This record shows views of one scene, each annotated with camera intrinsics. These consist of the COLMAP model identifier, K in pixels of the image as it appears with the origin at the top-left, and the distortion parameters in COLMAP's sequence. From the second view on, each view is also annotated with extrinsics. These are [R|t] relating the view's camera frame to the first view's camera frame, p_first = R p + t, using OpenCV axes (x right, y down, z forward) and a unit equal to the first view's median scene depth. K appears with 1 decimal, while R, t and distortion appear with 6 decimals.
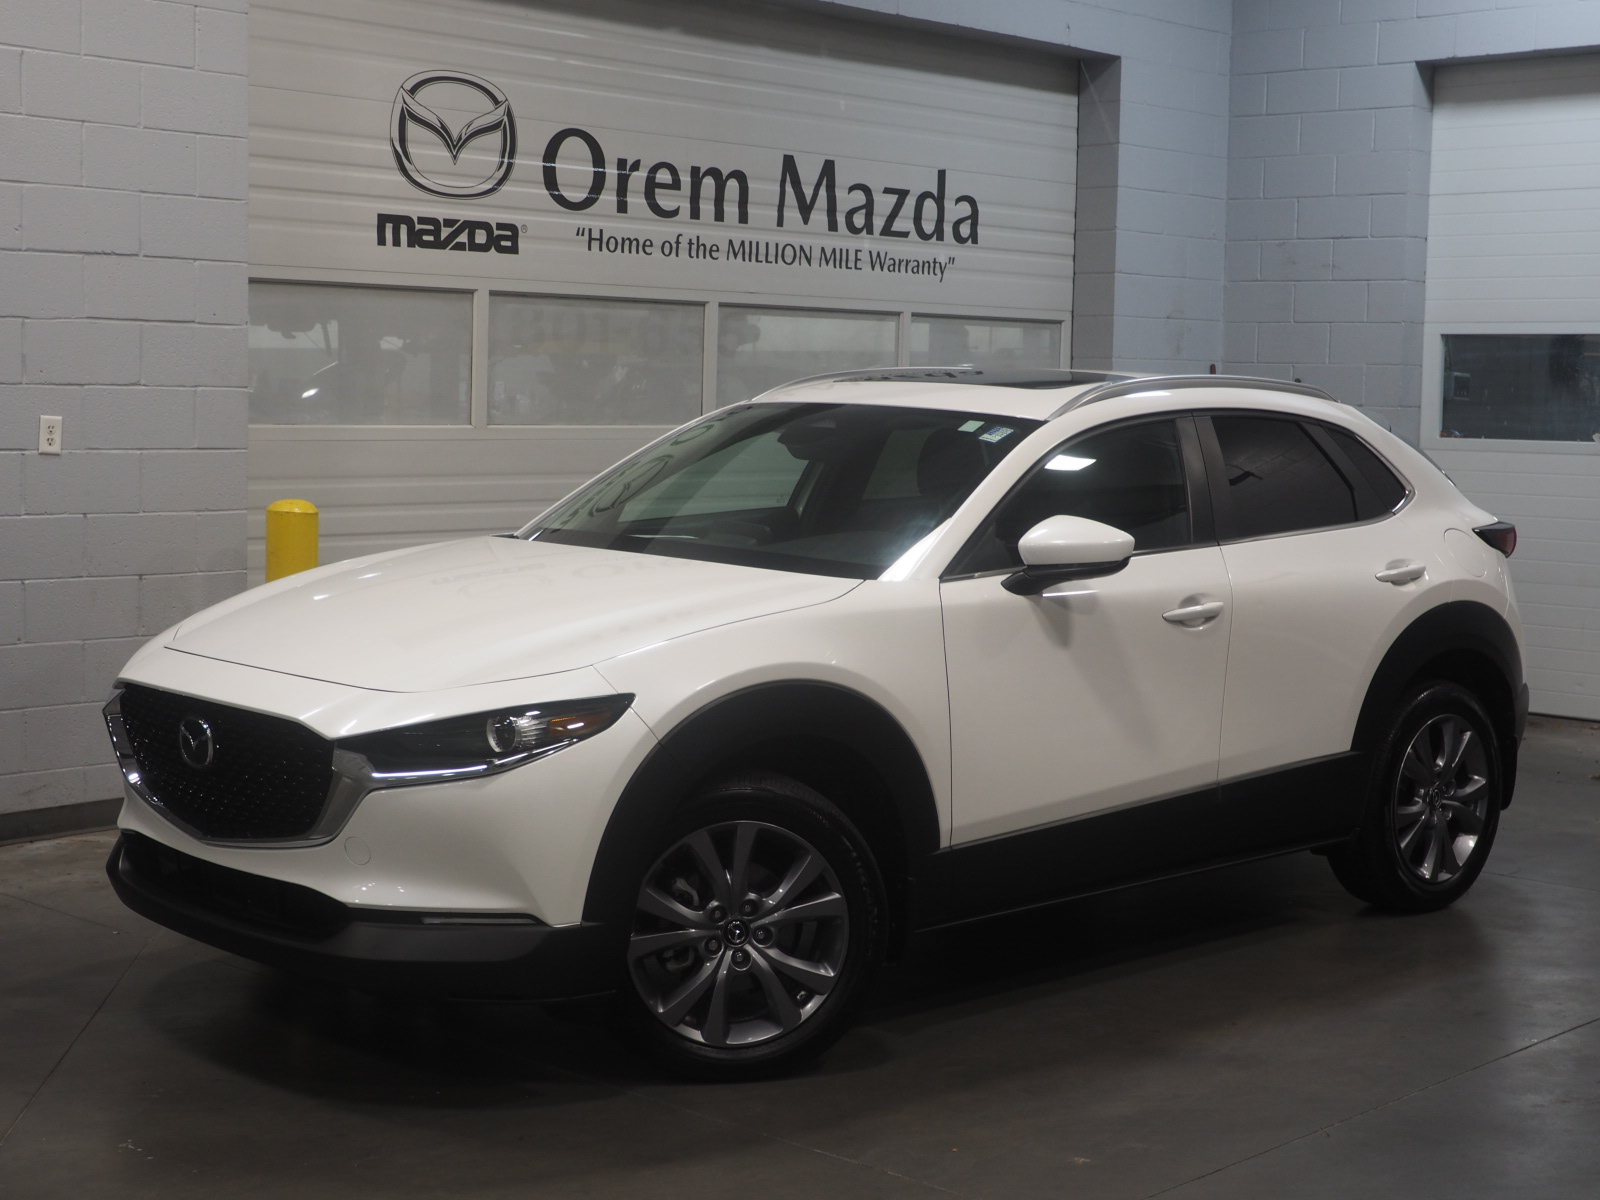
lens RADIAL K [[2145.6, 0, 800.0], [0, 2145.6, 600.0], [0, 0, 1]] dist [-0.022327, 0.003320]
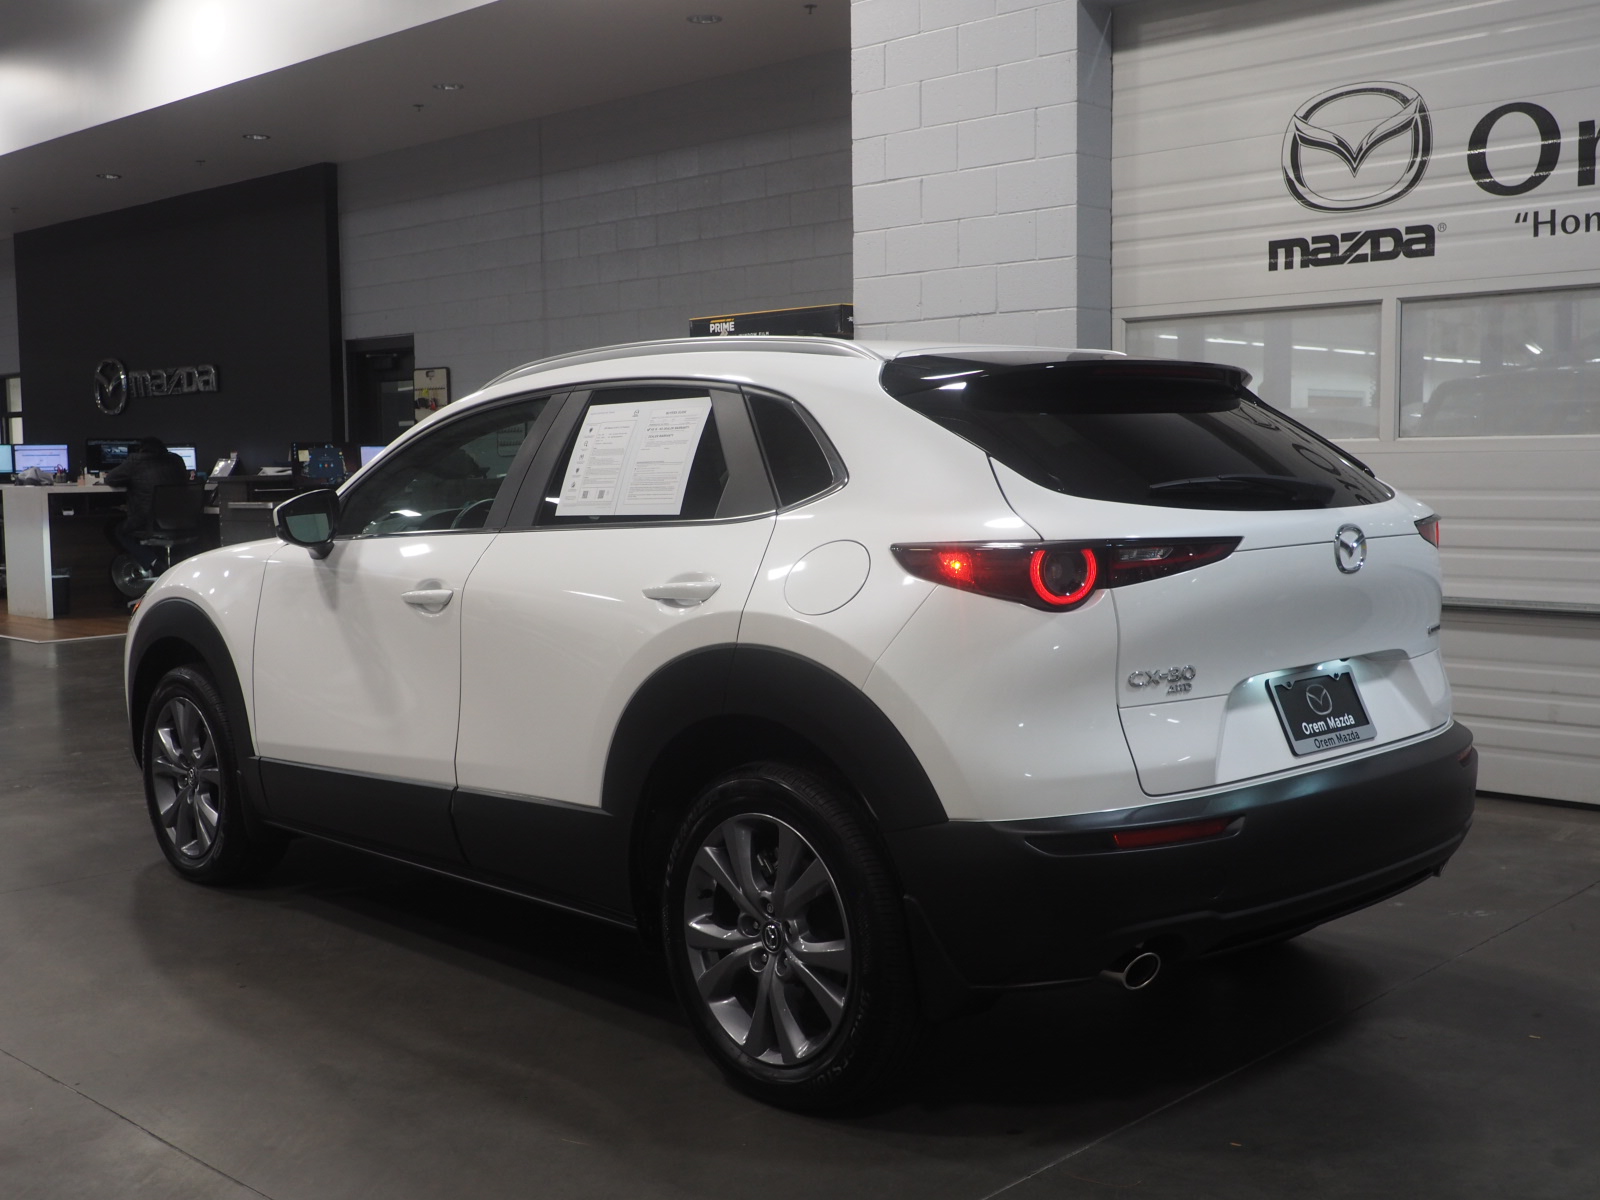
lens RADIAL K [[1882.1, 0, 800.0], [0, 1882.1, 600.0], [0, 0, 1]] dist [0.022302, -0.028351]
pose [[0.000377, 0.064692, -0.997905, 0.689814], [-0.080513, 0.994668, 0.064451, -0.040845], [0.996754, 0.080320, 0.005583, 0.713031]]
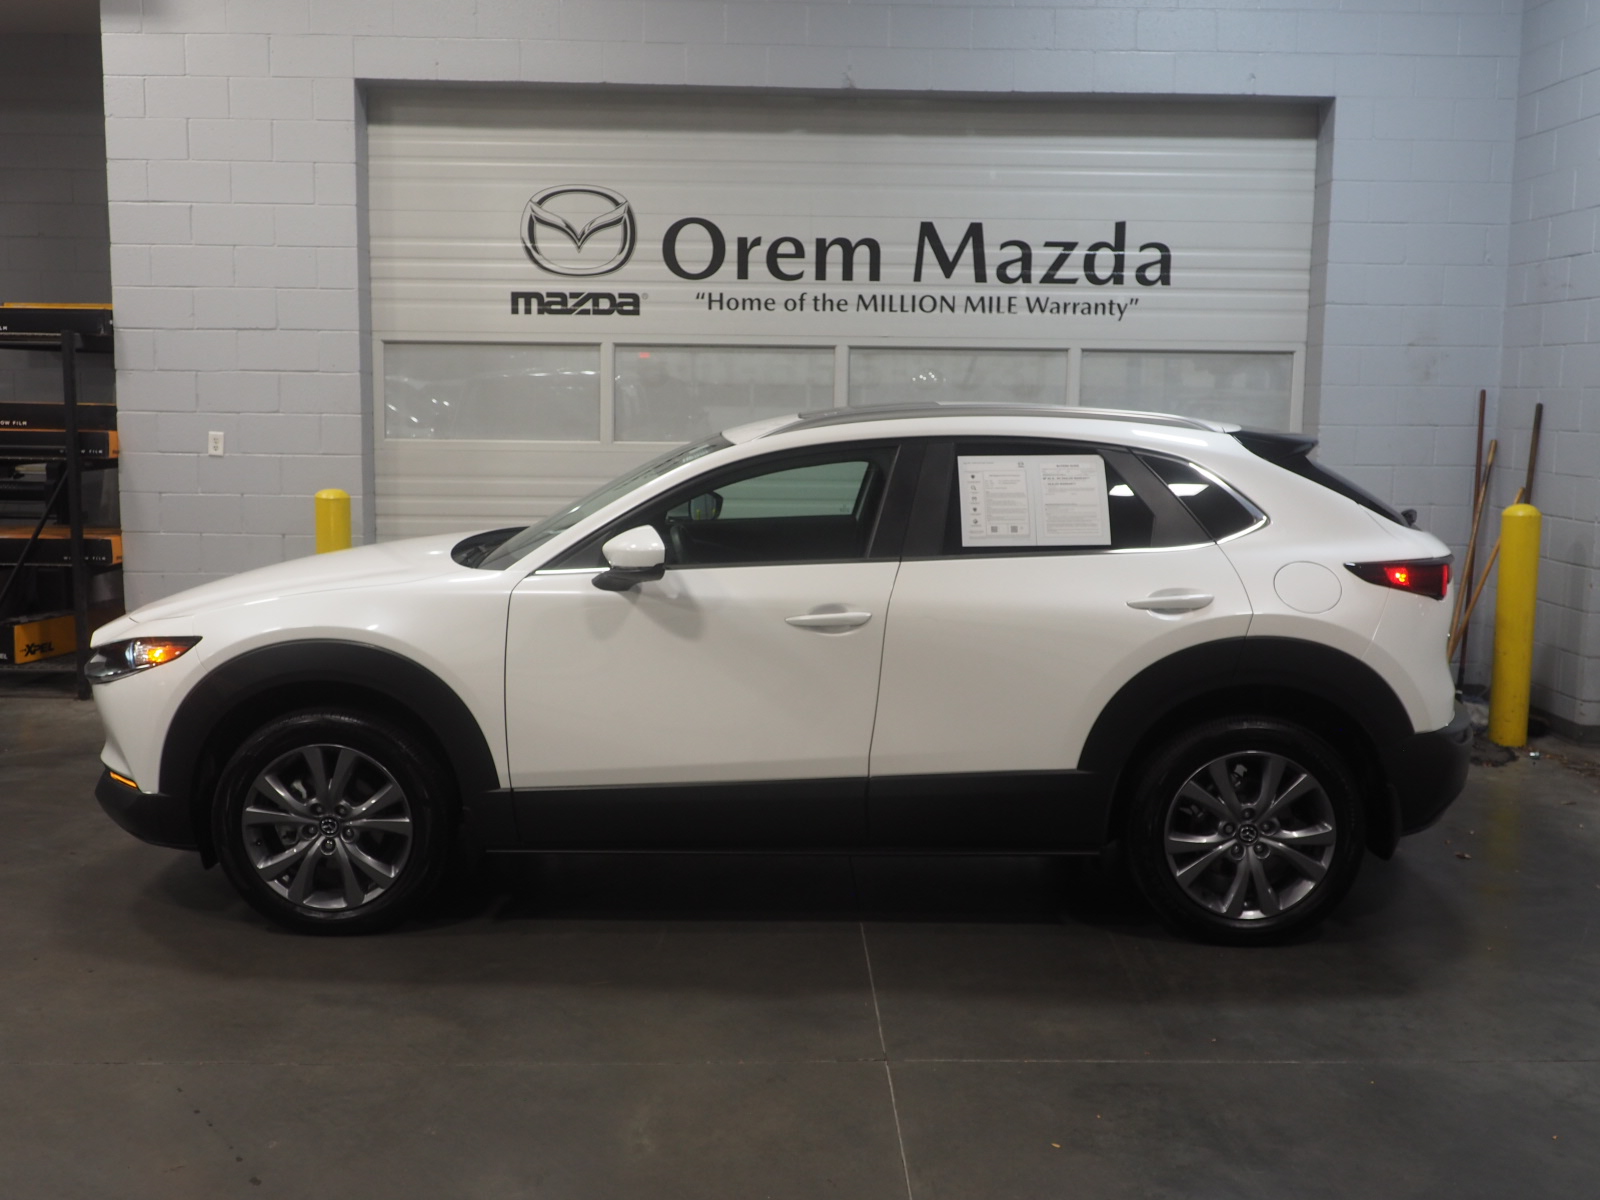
lens RADIAL K [[1377.7, 0, 800.0], [0, 1377.7, 600.0], [0, 0, 1]] dist [-0.014629, -0.008609]
pose [[0.747115, 0.080949, -0.659748, 0.522368], [-0.062868, 0.996713, 0.051100, -0.031762], [0.661715, 0.003299, 0.749748, 0.404348]]
